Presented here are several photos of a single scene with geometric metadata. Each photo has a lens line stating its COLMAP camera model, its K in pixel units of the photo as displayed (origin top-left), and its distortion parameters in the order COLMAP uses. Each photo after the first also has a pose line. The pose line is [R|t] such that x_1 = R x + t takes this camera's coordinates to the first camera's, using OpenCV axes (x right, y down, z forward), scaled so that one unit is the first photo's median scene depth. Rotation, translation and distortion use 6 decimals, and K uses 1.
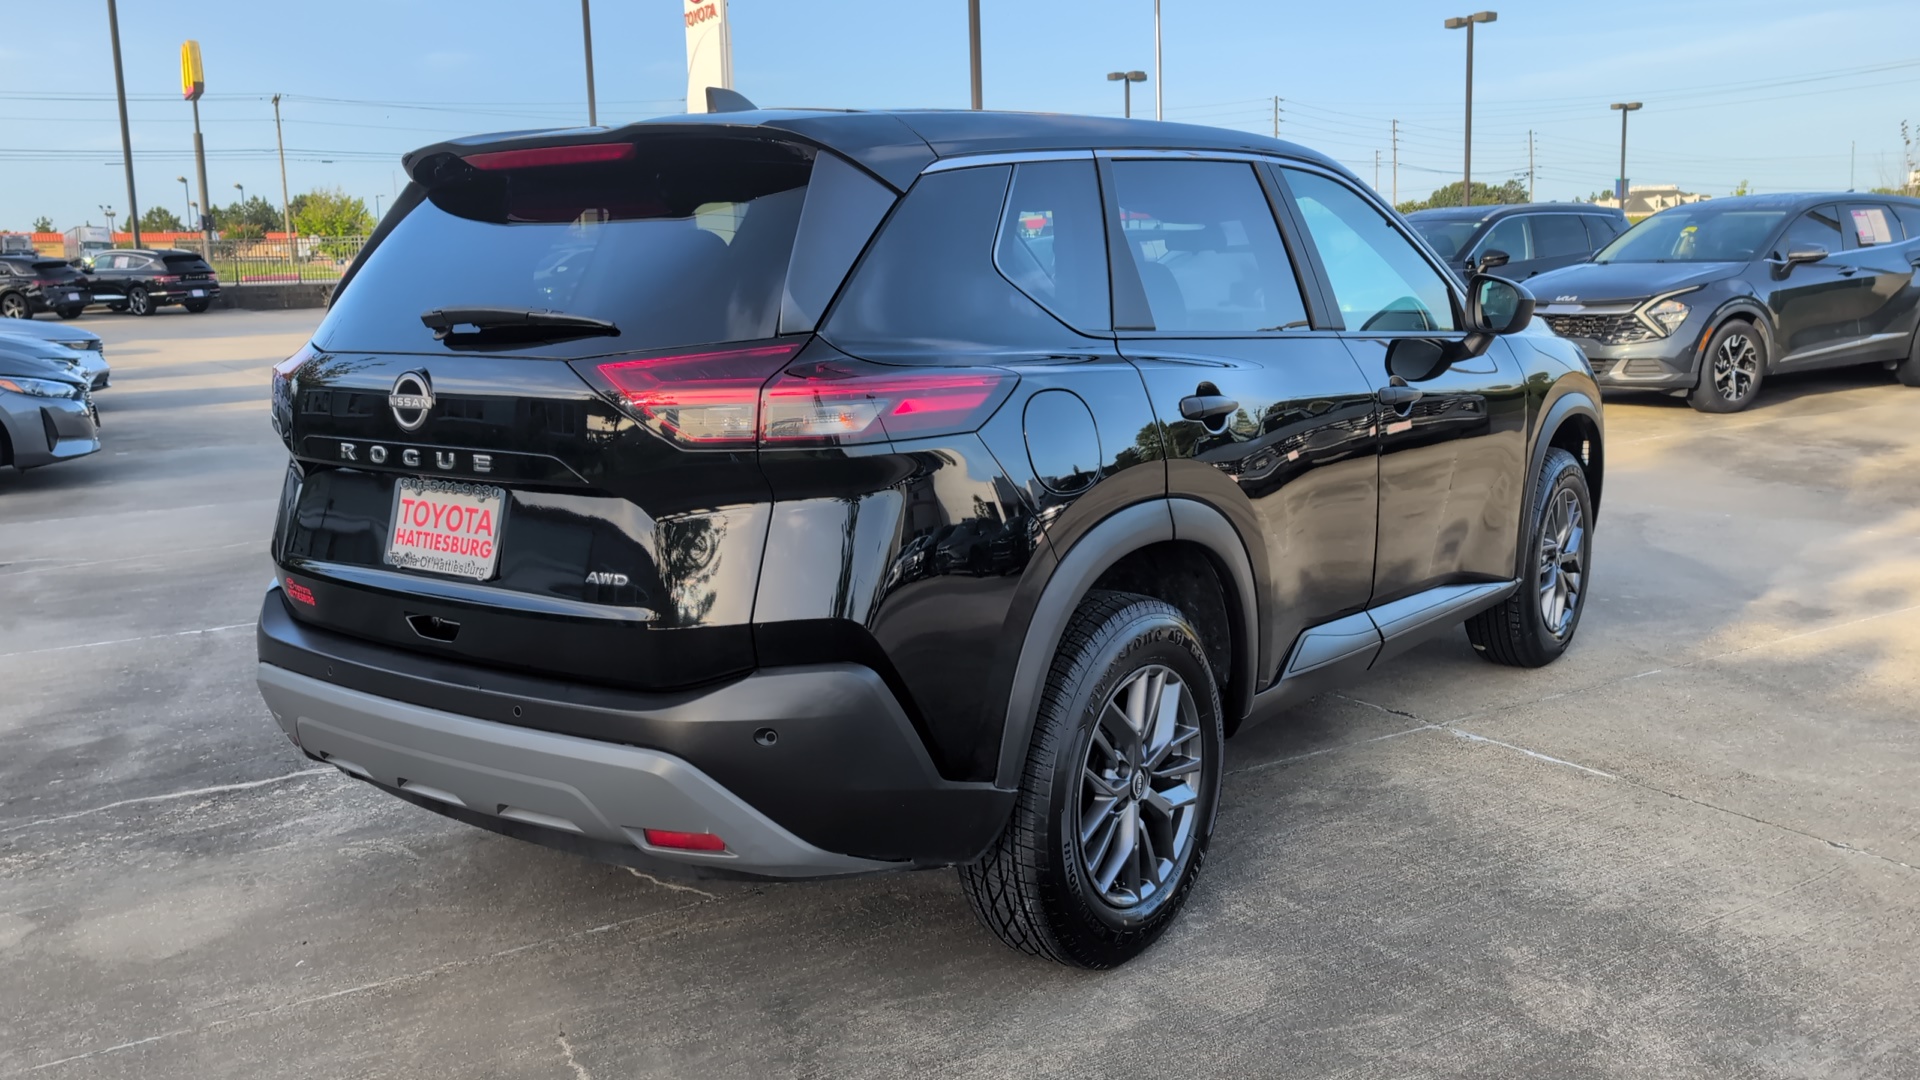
lens RADIAL K [[1602.6, 0, 968.0], [0, 1602.6, 548.8], [0, 0, 1]] dist [0.007302, -0.007438]
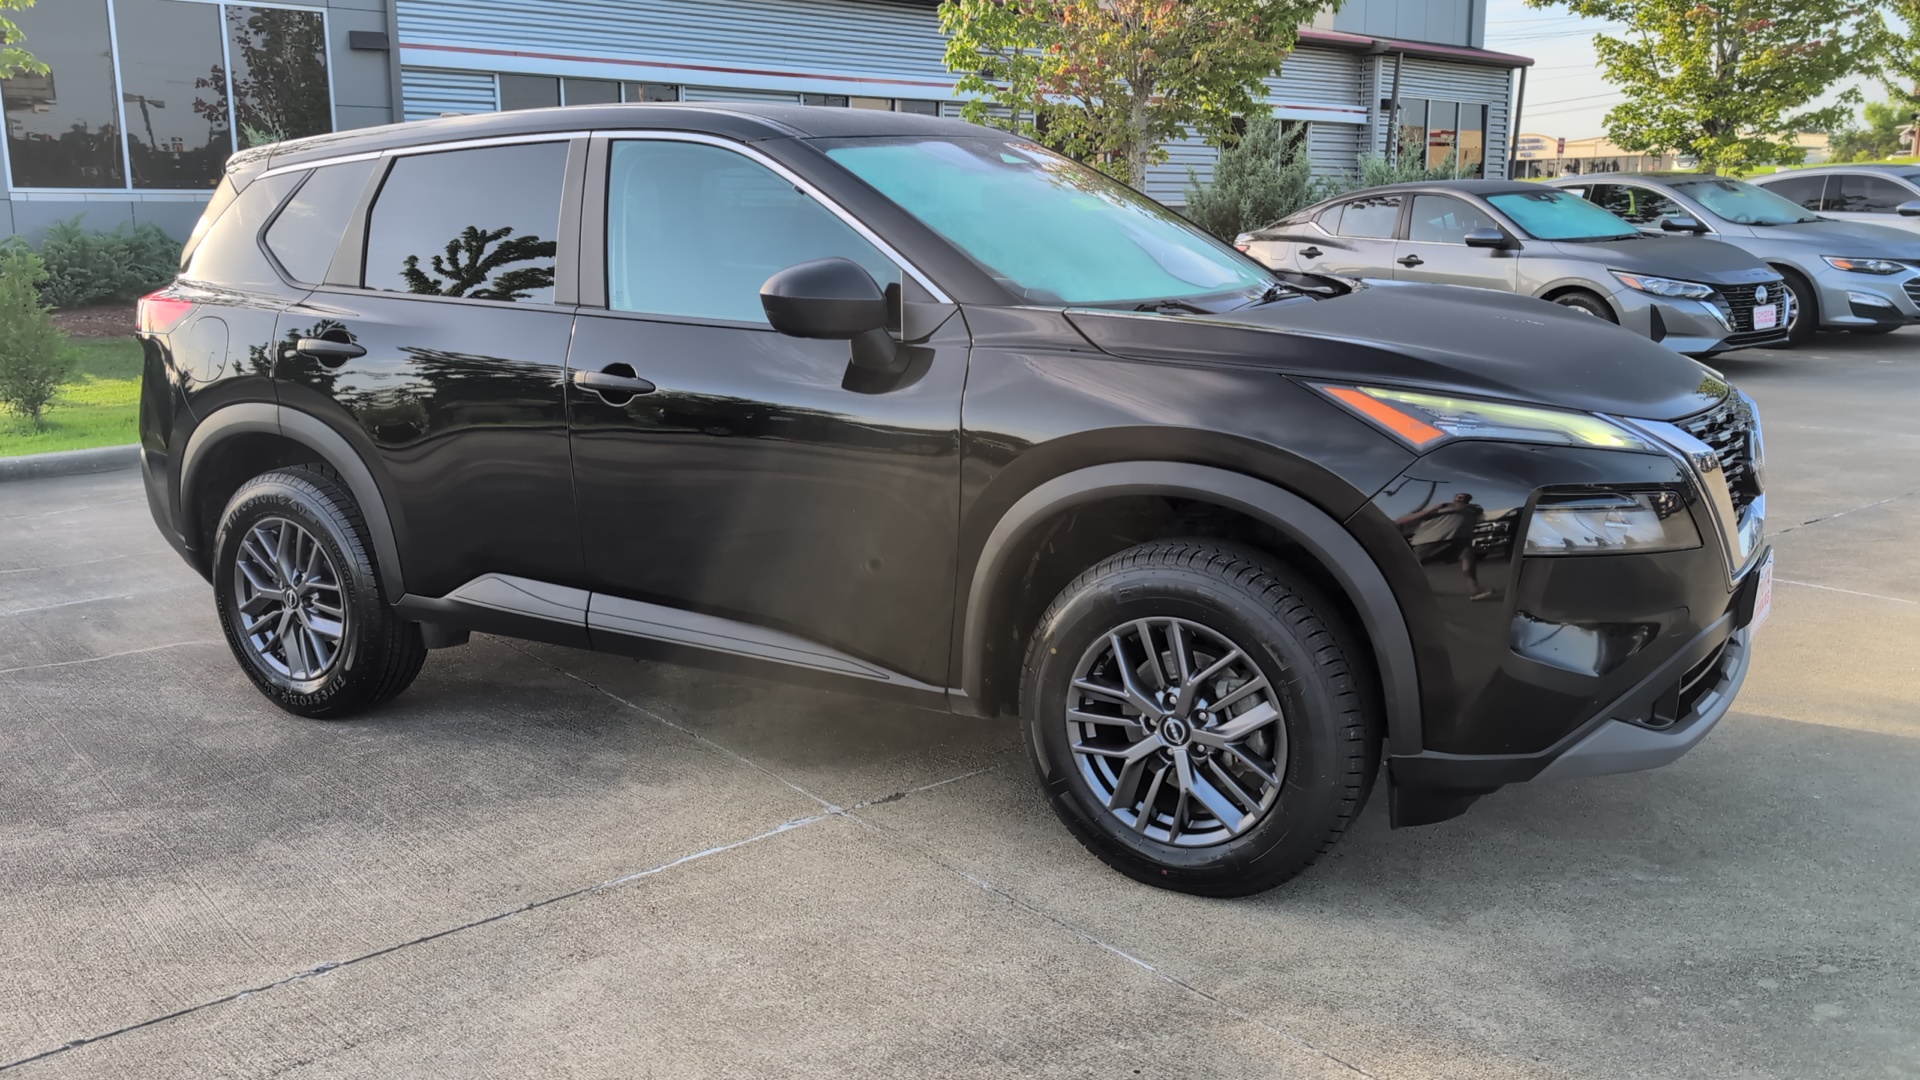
lens RADIAL K [[1602.6, 0, 968.0], [0, 1602.6, 548.8], [0, 0, 1]] dist [0.007302, -0.007438]
pose [[0.103696, 0.225923, -0.968610, 1.254983], [-0.148895, 0.966412, 0.209470, -0.234345], [0.983401, 0.122500, 0.133851, 1.121854]]
